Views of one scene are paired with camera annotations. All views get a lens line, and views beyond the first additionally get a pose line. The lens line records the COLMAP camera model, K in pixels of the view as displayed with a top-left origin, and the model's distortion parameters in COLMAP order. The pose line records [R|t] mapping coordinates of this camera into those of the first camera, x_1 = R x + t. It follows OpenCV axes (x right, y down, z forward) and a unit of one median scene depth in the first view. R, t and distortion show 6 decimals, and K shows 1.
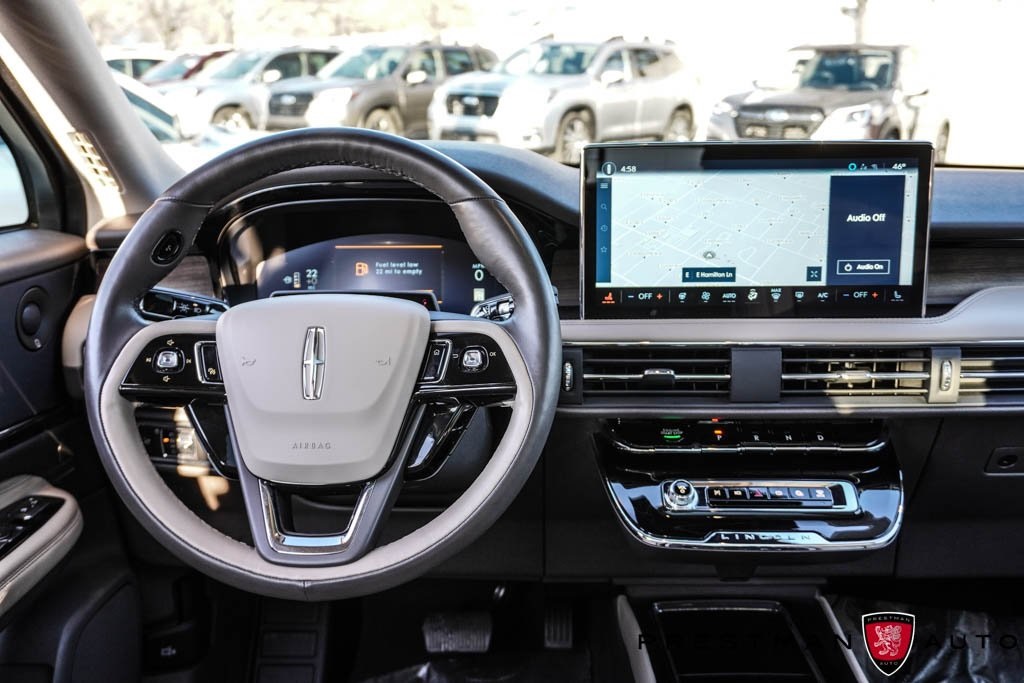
lens RADIAL K [[993.2, 0, 512.0], [0, 993.2, 341.5], [0, 0, 1]] dist [-0.007342, -0.008810]
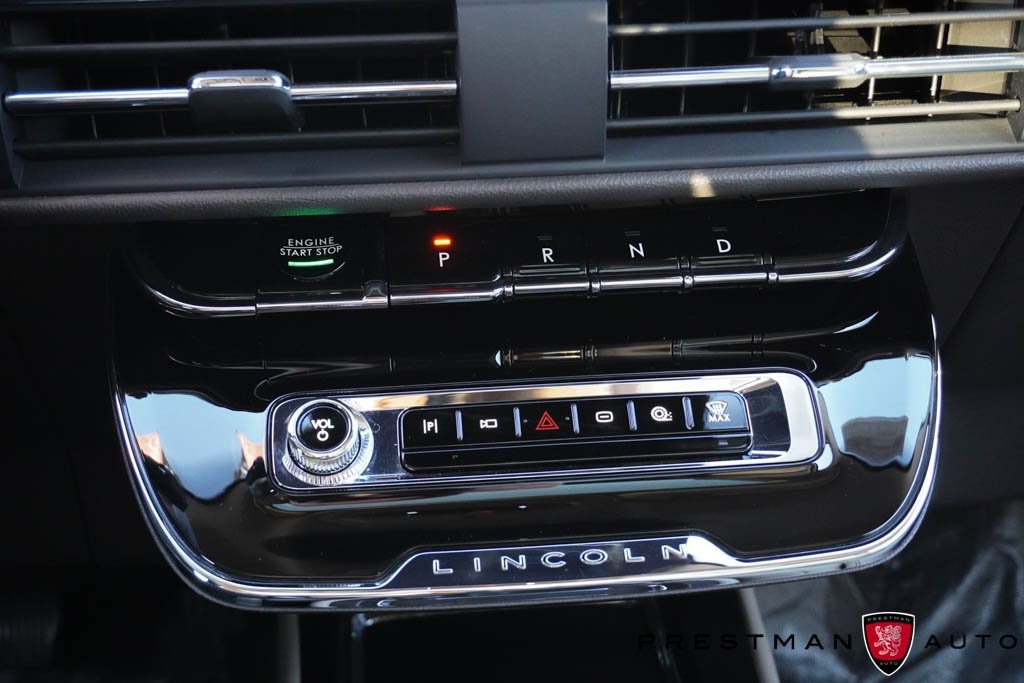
lens RADIAL K [[1402.7, 0, 512.0], [0, 1402.7, 341.5], [0, 0, 1]] dist [0.012691, 0.032722]
pose [[0.991657, -0.058272, 0.114978, 0.177381], [0.027784, 0.967644, 0.250785, 0.000764], [-0.125871, -0.245499, 0.961190, 0.521416]]
